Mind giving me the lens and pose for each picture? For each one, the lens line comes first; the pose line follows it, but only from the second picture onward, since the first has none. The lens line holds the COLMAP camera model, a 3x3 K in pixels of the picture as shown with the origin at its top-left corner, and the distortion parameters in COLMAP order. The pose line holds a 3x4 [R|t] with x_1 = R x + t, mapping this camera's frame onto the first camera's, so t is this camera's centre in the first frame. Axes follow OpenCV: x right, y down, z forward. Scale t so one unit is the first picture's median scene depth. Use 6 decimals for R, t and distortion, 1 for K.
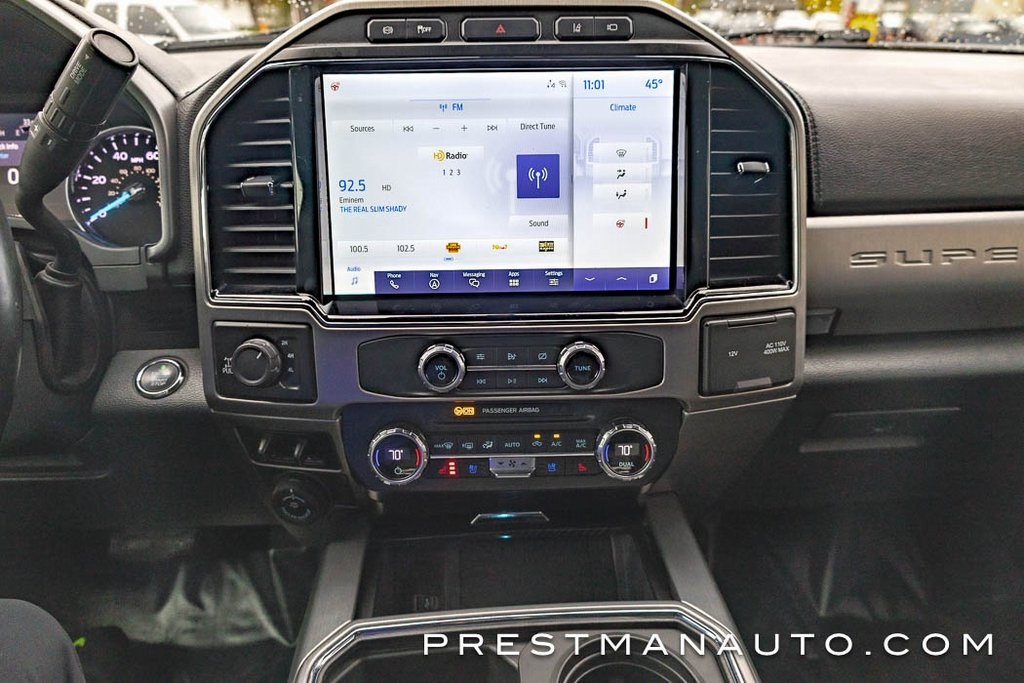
lens RADIAL K [[667.4, 0, 516.2], [0, 667.4, 341.6], [0, 0, 1]] dist [0.001229, 0.000645]
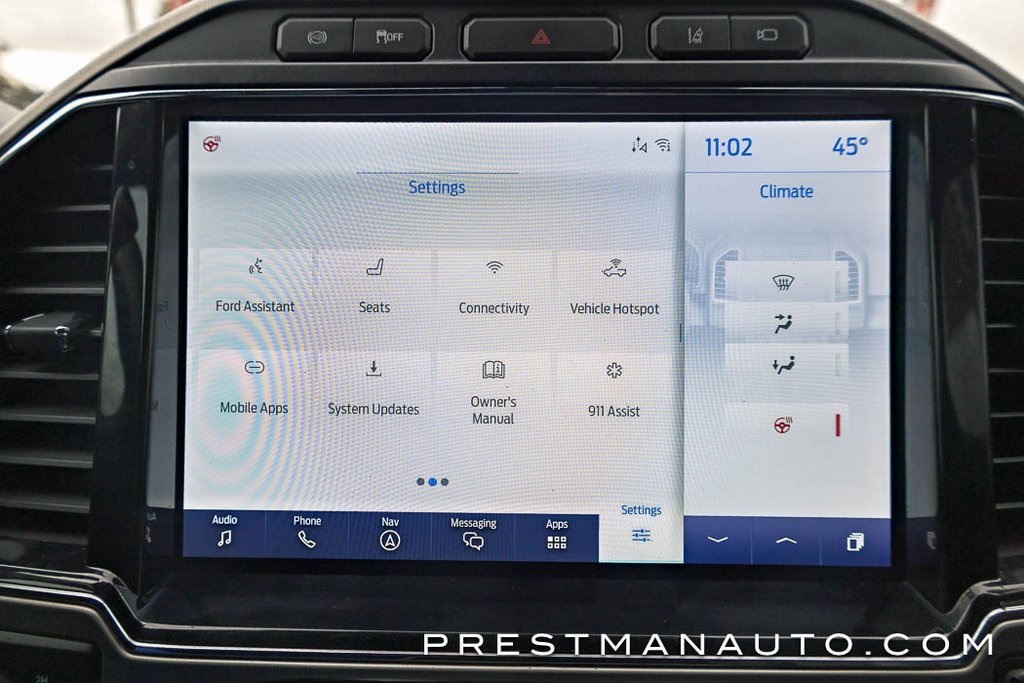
lens RADIAL K [[667.4, 0, 516.2], [0, 667.4, 341.6], [0, 0, 1]] dist [0.001229, 0.000645]
pose [[0.999182, 0.020373, -0.034919, -0.018700], [-0.025990, 0.985306, -0.168809, -0.148865], [0.030967, 0.169578, 0.985030, 0.511289]]
